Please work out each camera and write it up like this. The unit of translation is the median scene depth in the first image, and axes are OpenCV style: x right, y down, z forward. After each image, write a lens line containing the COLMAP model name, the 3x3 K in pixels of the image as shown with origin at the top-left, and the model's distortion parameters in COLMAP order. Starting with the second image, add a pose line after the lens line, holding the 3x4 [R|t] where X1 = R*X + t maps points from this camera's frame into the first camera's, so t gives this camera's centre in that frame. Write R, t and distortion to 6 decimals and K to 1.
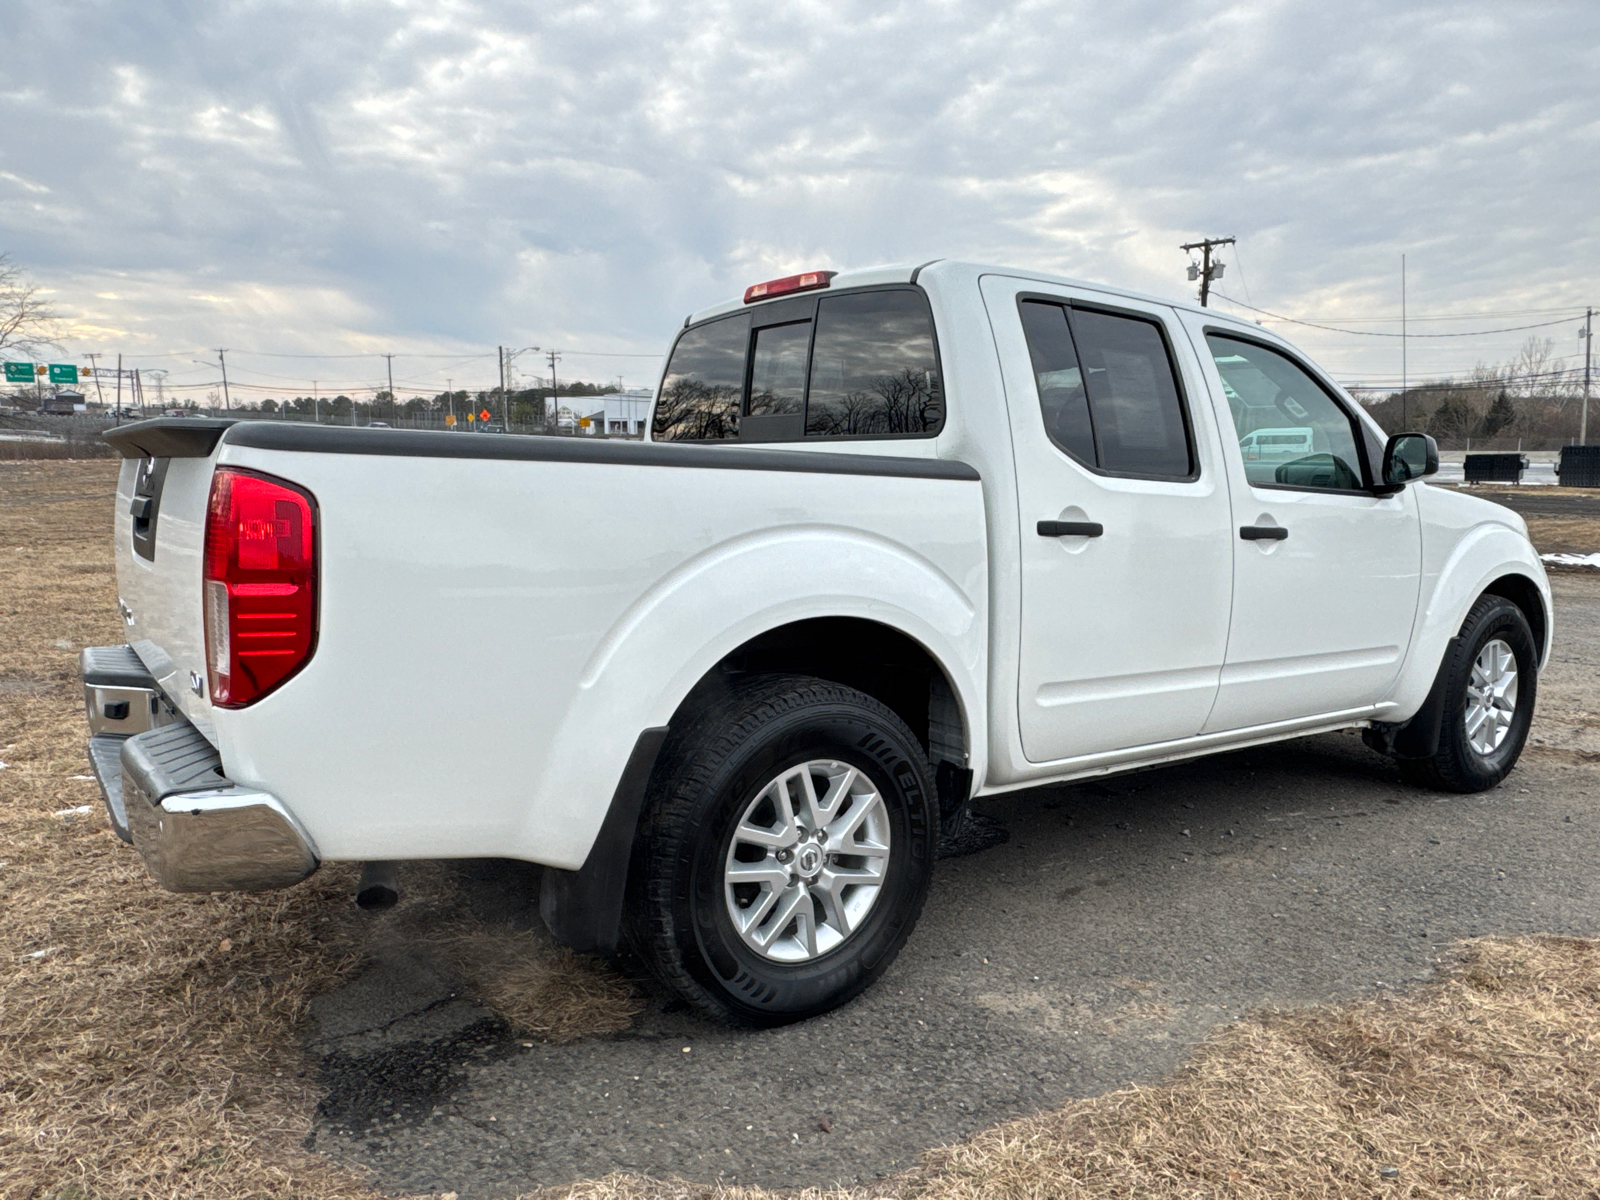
lens RADIAL K [[1120.8, 0, 798.7], [0, 1120.8, 615.0], [0, 0, 1]] dist [0.000119, 0.002495]
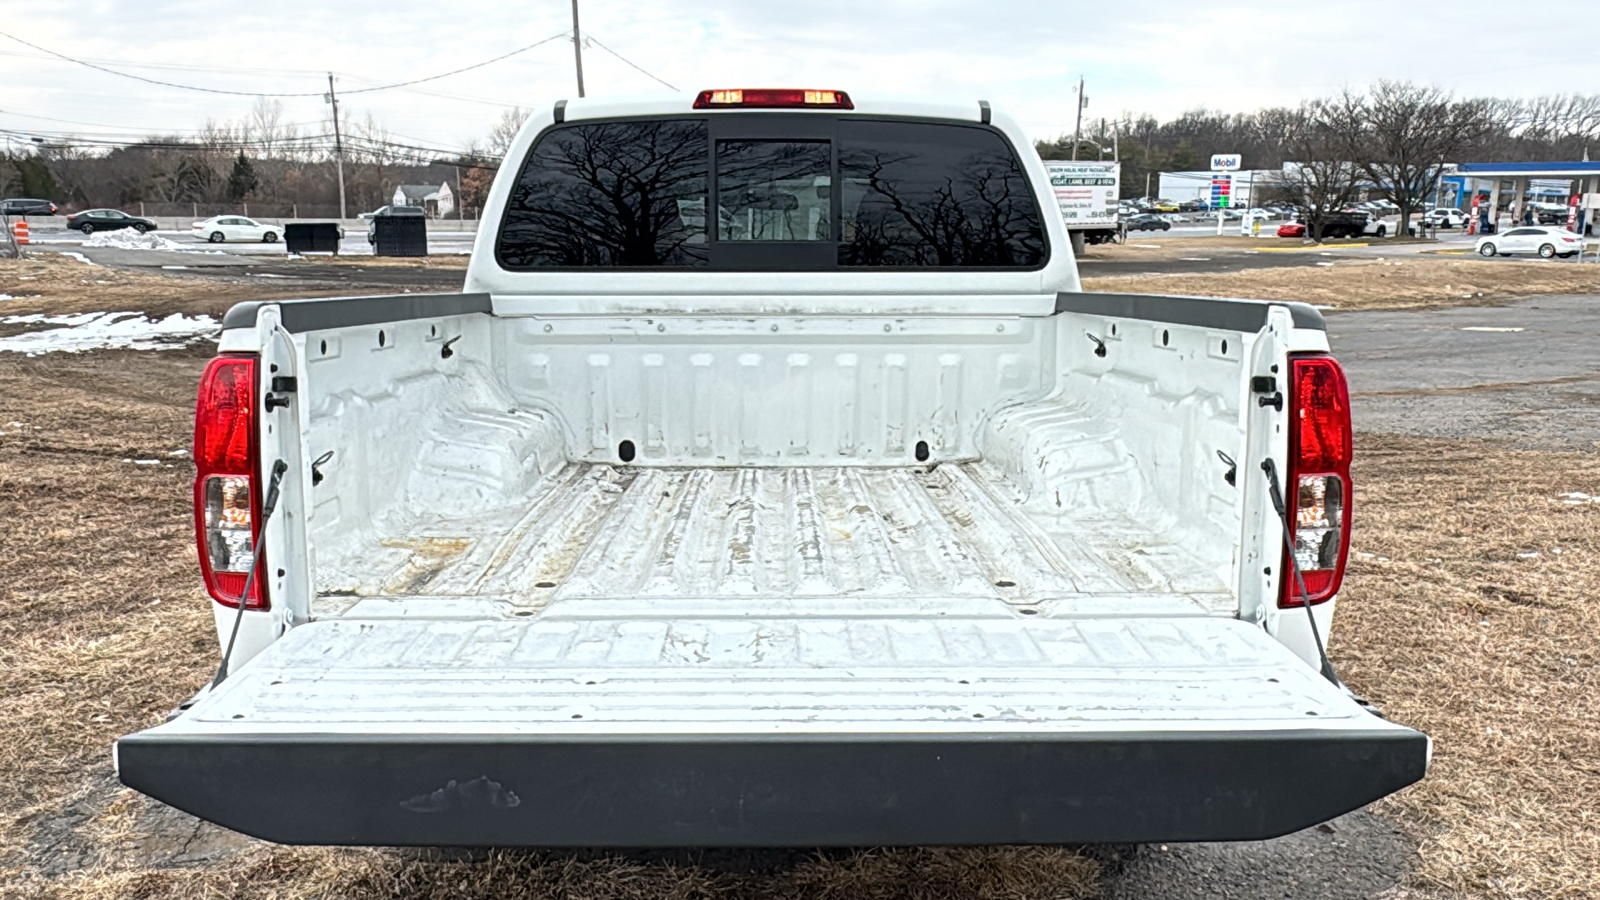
lens RADIAL K [[1289.7, 0, 796.7], [0, 1289.7, 457.6], [0, 0, 1]] dist [-0.008027, -0.000465]
pose [[0.570118, -0.143400, 0.808951, -0.777416], [0.109425, 0.989130, 0.098220, -0.092245], [-0.814243, 0.032523, 0.579613, 0.340878]]
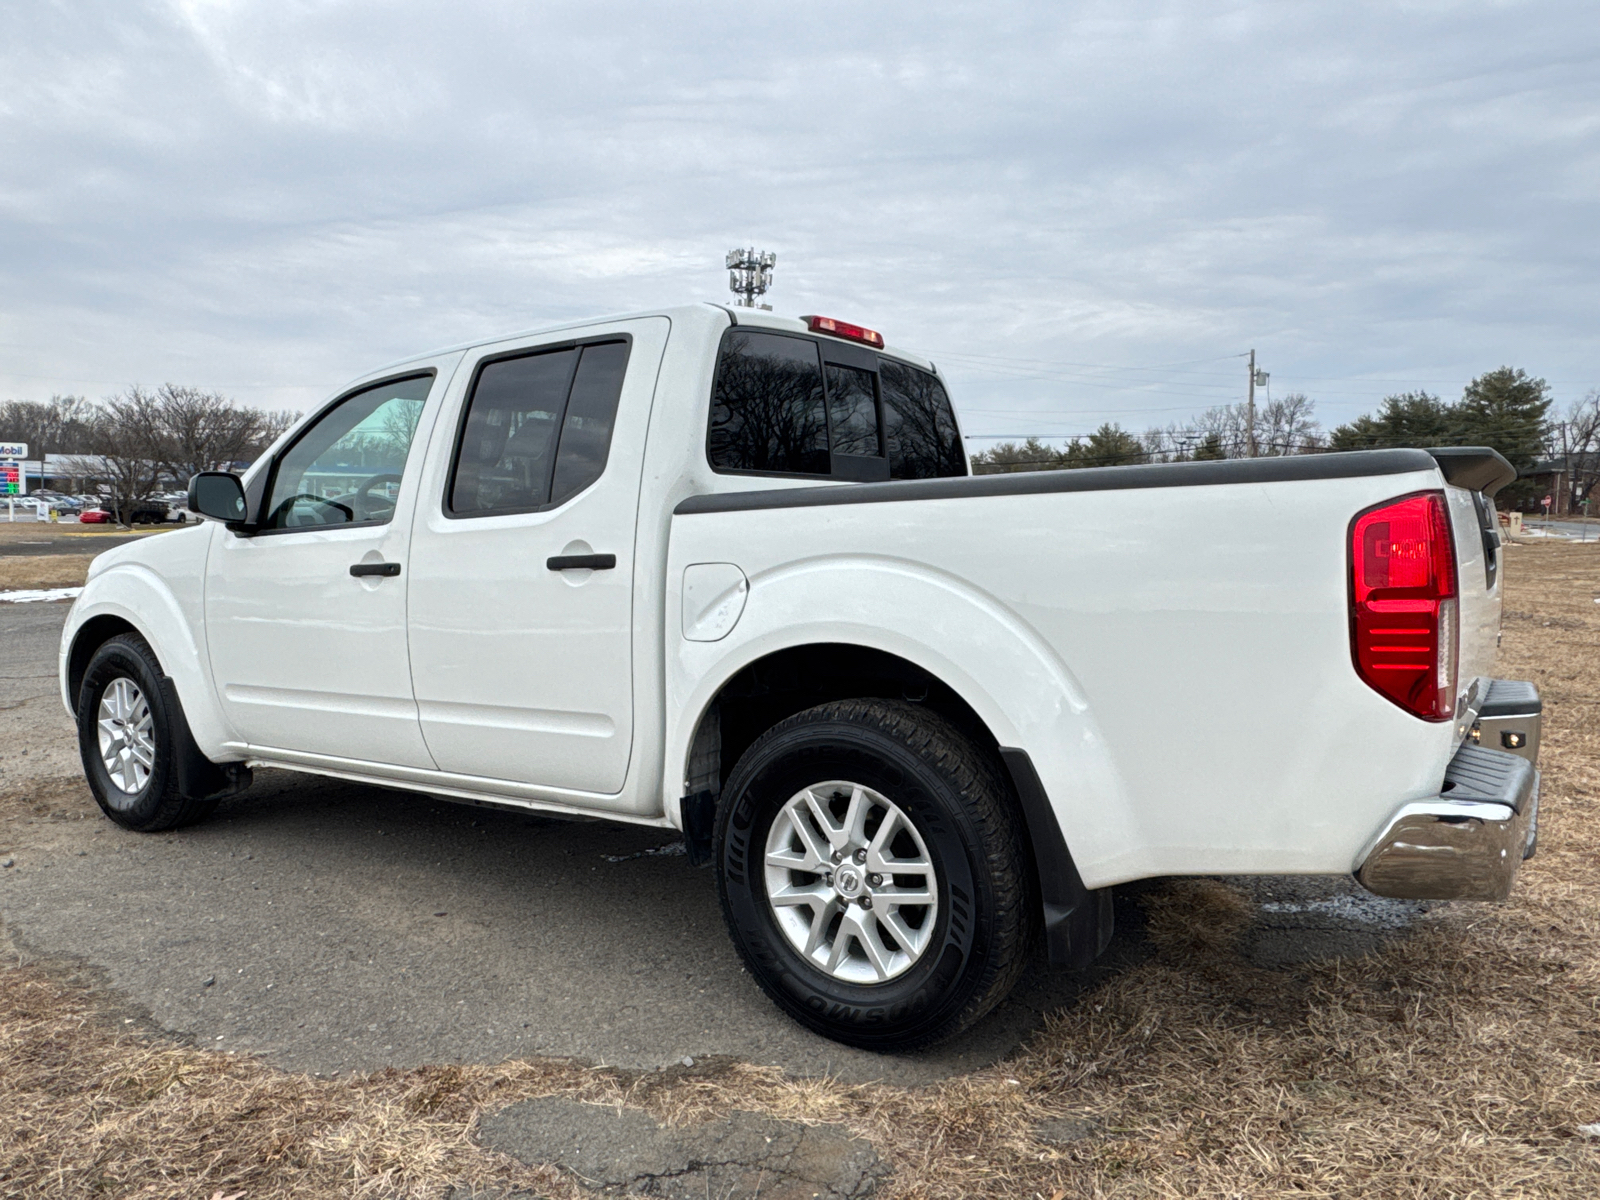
lens RADIAL K [[1124.5, 0, 794.4], [0, 1124.5, 599.0], [0, 0, 1]] dist [-0.006250, 0.004257]
pose [[-0.338473, -0.065670, 0.938682, -0.862925], [0.121545, 0.986153, 0.112819, -0.151196], [-0.933093, 0.152279, -0.325805, 1.244492]]
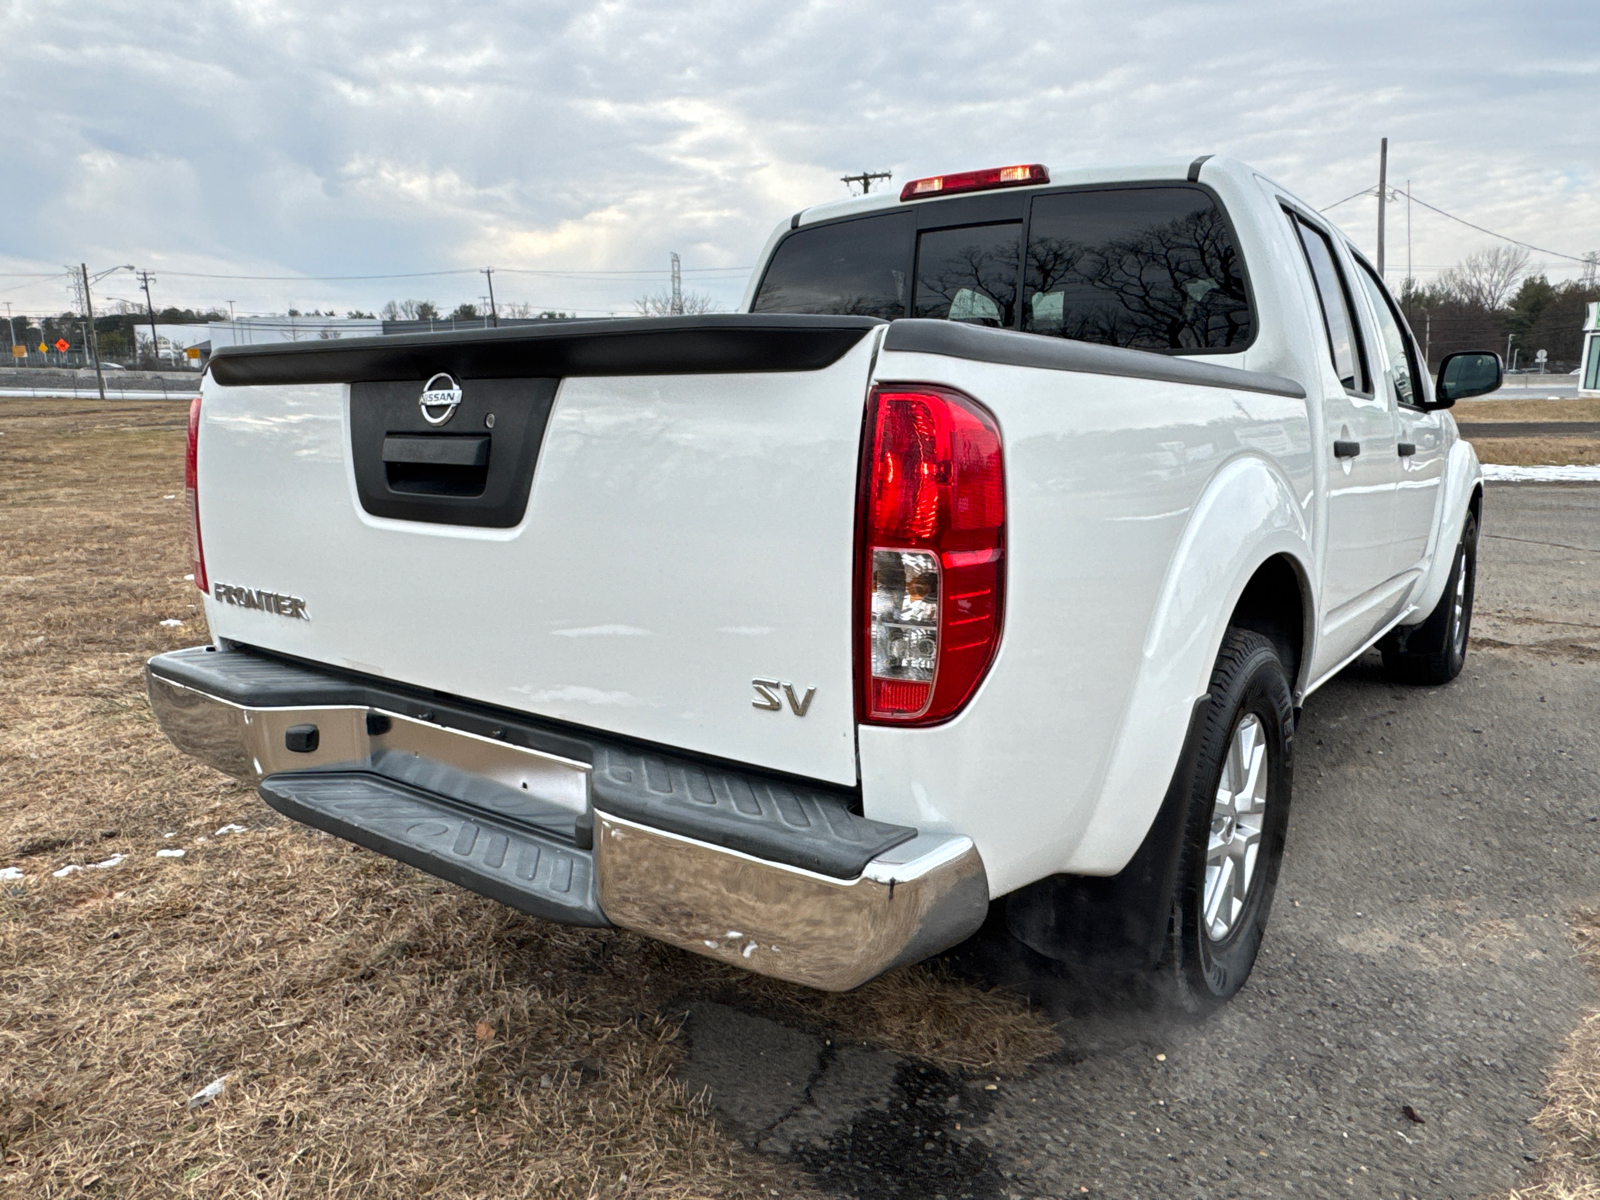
lens RADIAL K [[1125.6, 0, 796.5], [0, 1125.6, 600.0], [0, 0, 1]] dist [-0.006613, 0.006897]
pose [[0.953838, -0.065979, 0.292983, -0.371527], [0.052359, 0.997162, 0.054098, -0.017498], [-0.295721, -0.036260, 0.954586, 0.162951]]
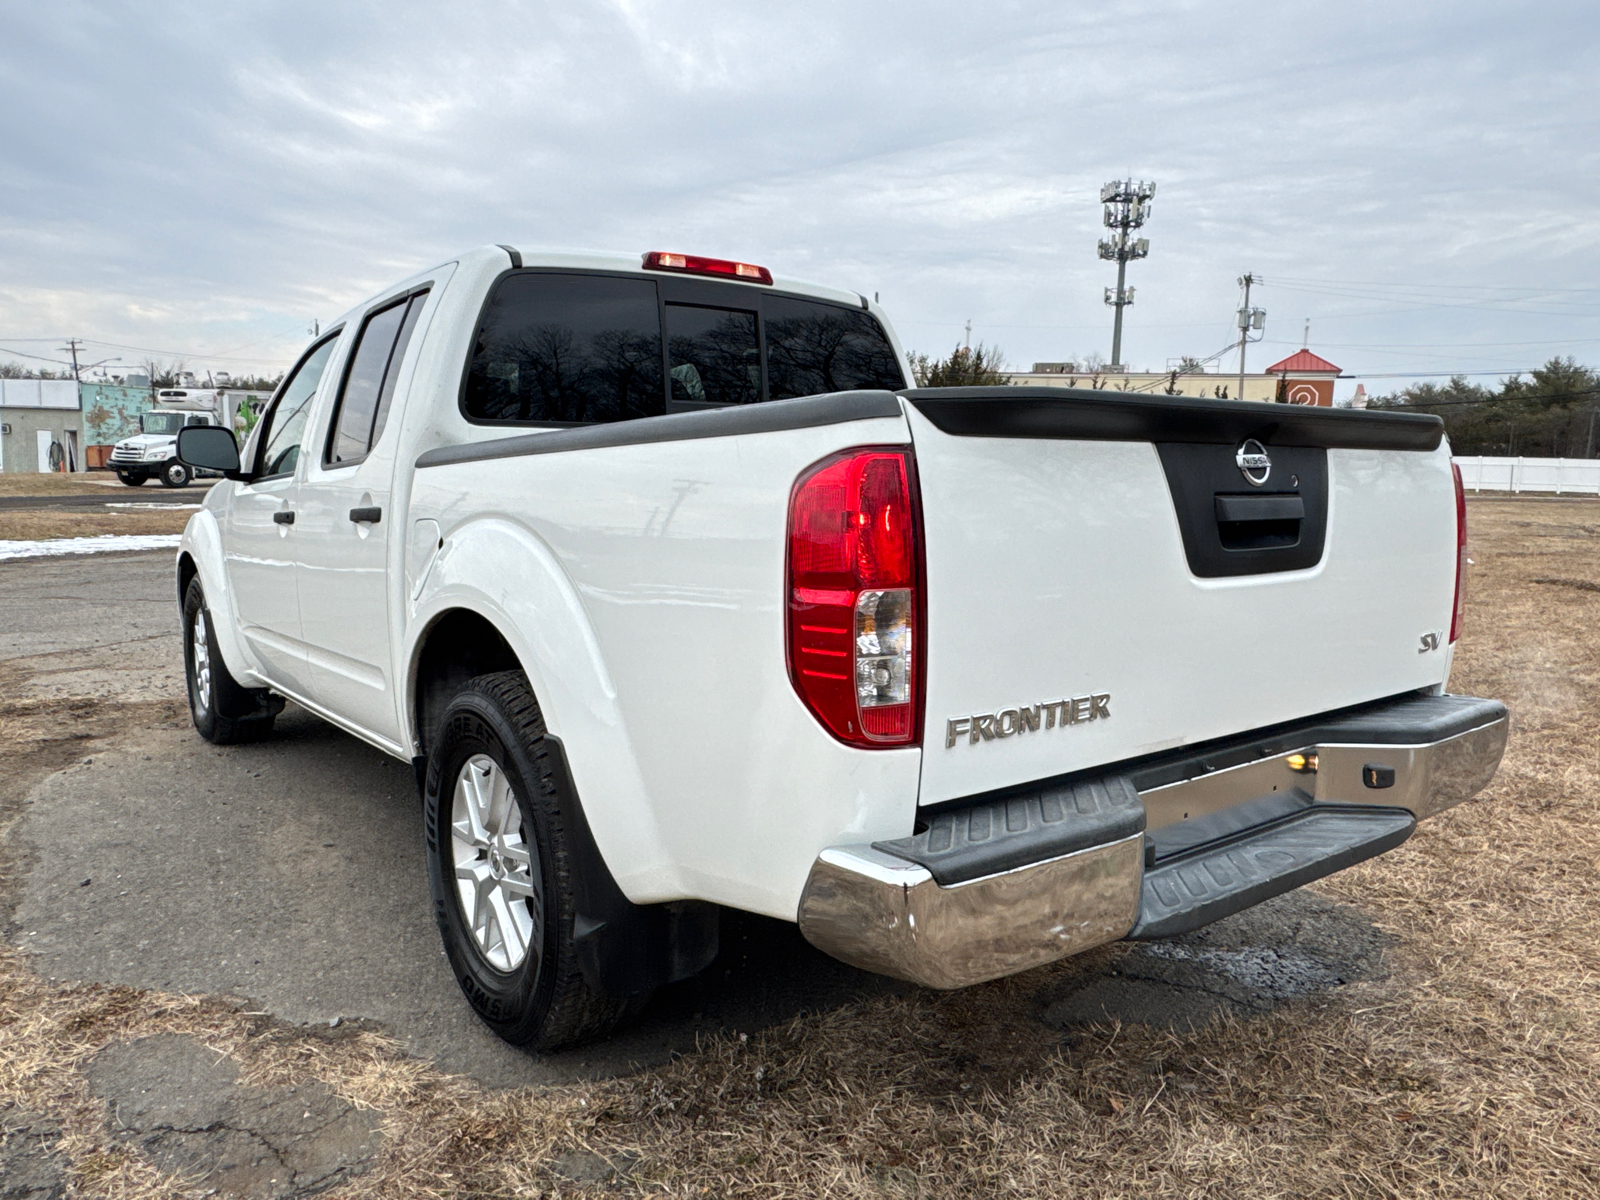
lens RADIAL K [[1125.6, 0, 796.5], [0, 1125.6, 600.0], [0, 0, 1]] dist [-0.006613, 0.006897]
pose [[-0.023702, -0.117859, 0.992747, -0.868463], [0.123714, 0.985048, 0.119898, -0.105682], [-0.992035, 0.125659, -0.008766, 0.850341]]
